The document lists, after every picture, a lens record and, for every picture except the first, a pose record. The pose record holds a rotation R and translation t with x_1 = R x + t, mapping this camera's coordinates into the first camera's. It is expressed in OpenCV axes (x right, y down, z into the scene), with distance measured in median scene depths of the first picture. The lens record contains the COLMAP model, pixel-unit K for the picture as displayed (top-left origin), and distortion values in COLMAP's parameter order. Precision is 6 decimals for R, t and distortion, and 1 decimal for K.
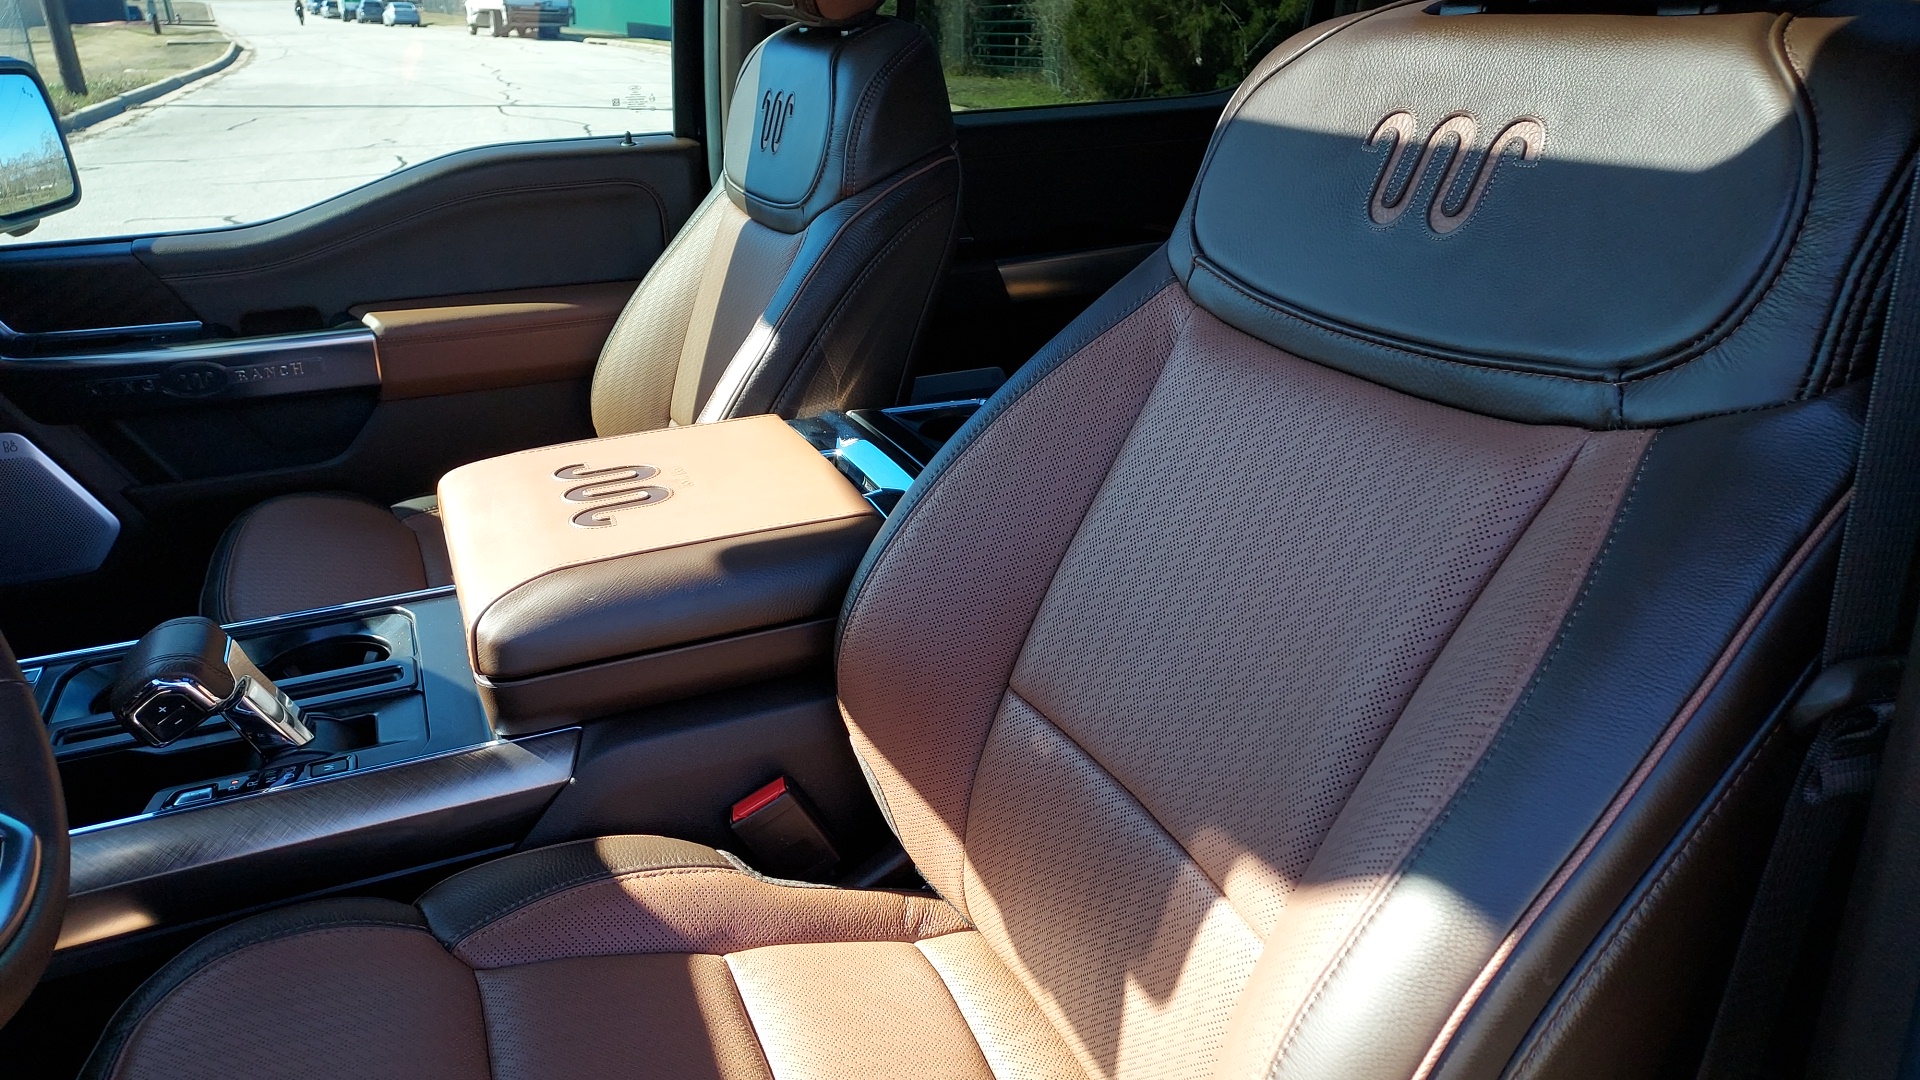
lens RADIAL K [[1402.2, 0, 963.1], [0, 1402.2, 509.2], [0, 0, 1]] dist [0.053473, -0.033915]
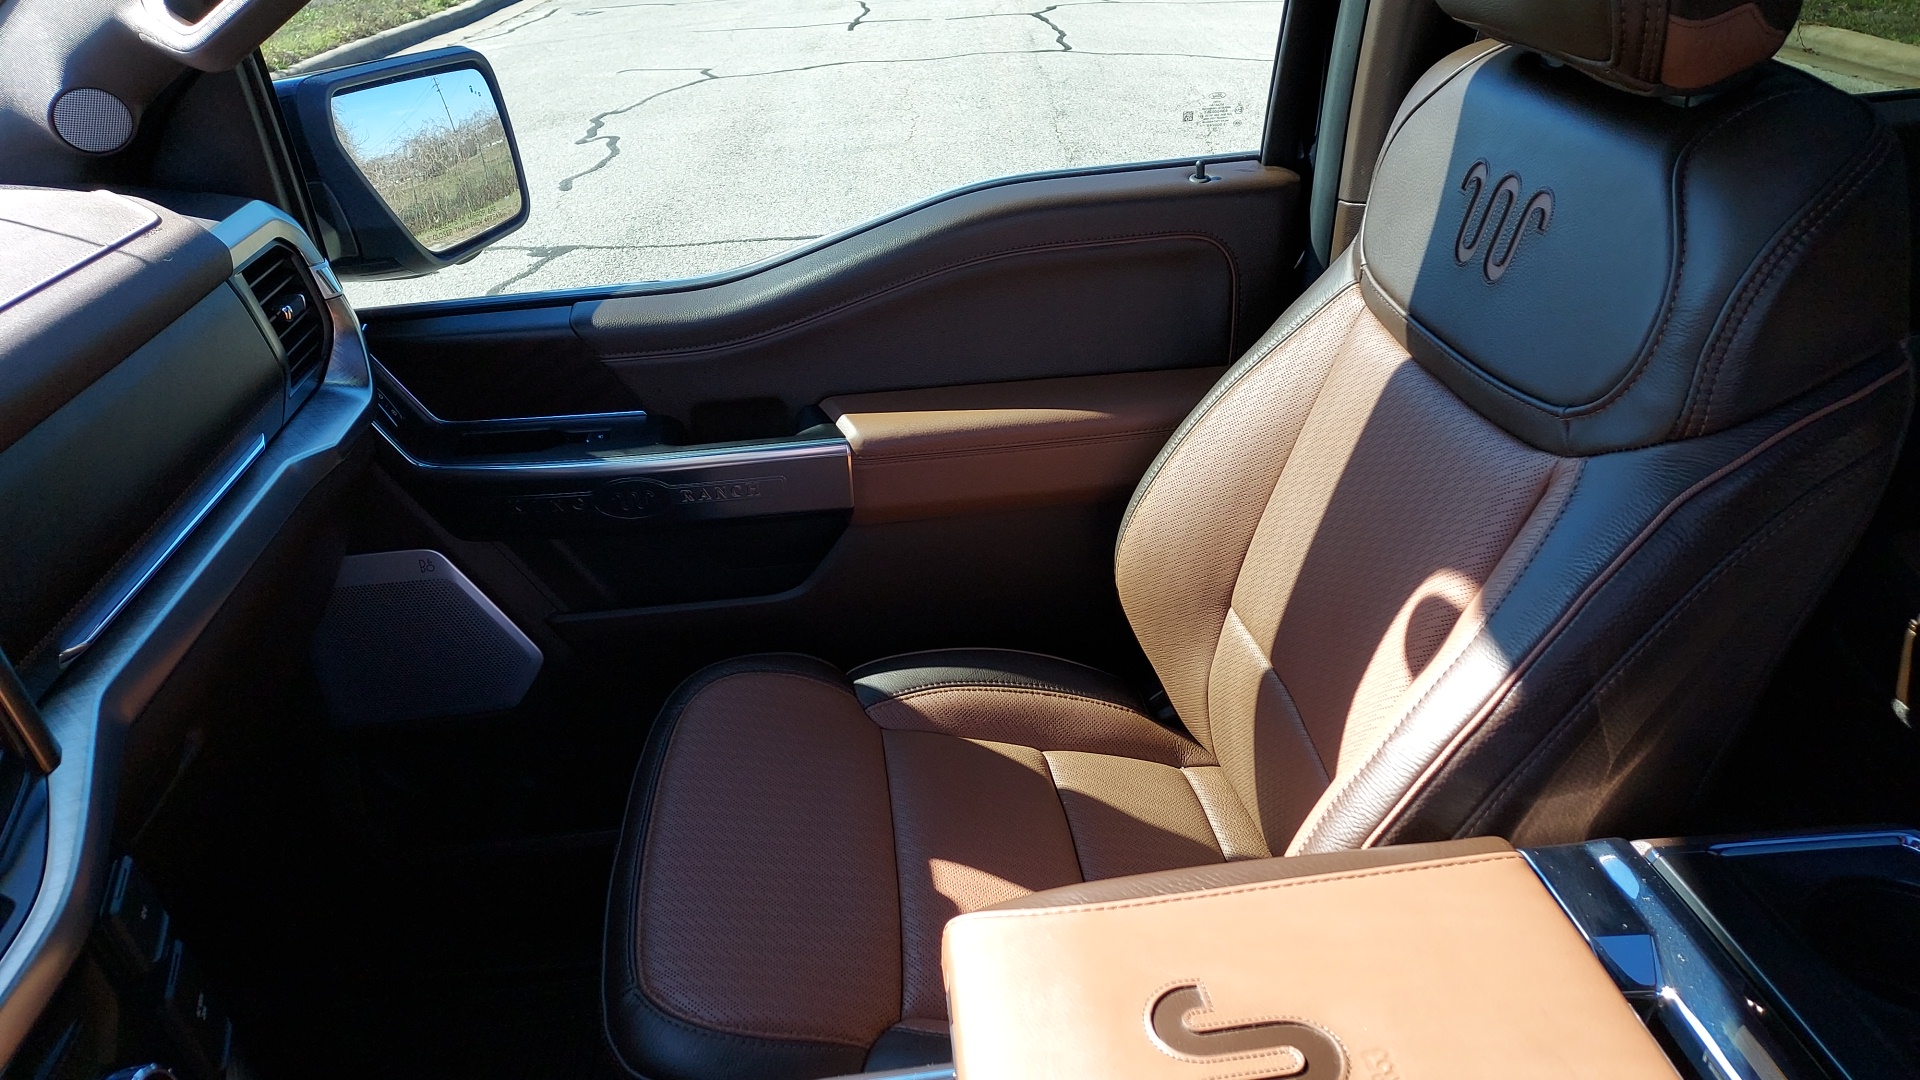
lens RADIAL K [[1402.2, 0, 952.8], [0, 1402.2, 521.5], [0, 0, 1]] dist [0.053473, -0.033915]
pose [[0.953253, 0.116401, -0.278854, -0.154736], [-0.083511, 0.988369, 0.127091, -0.187728], [0.290404, -0.097862, 0.951887, 0.310955]]
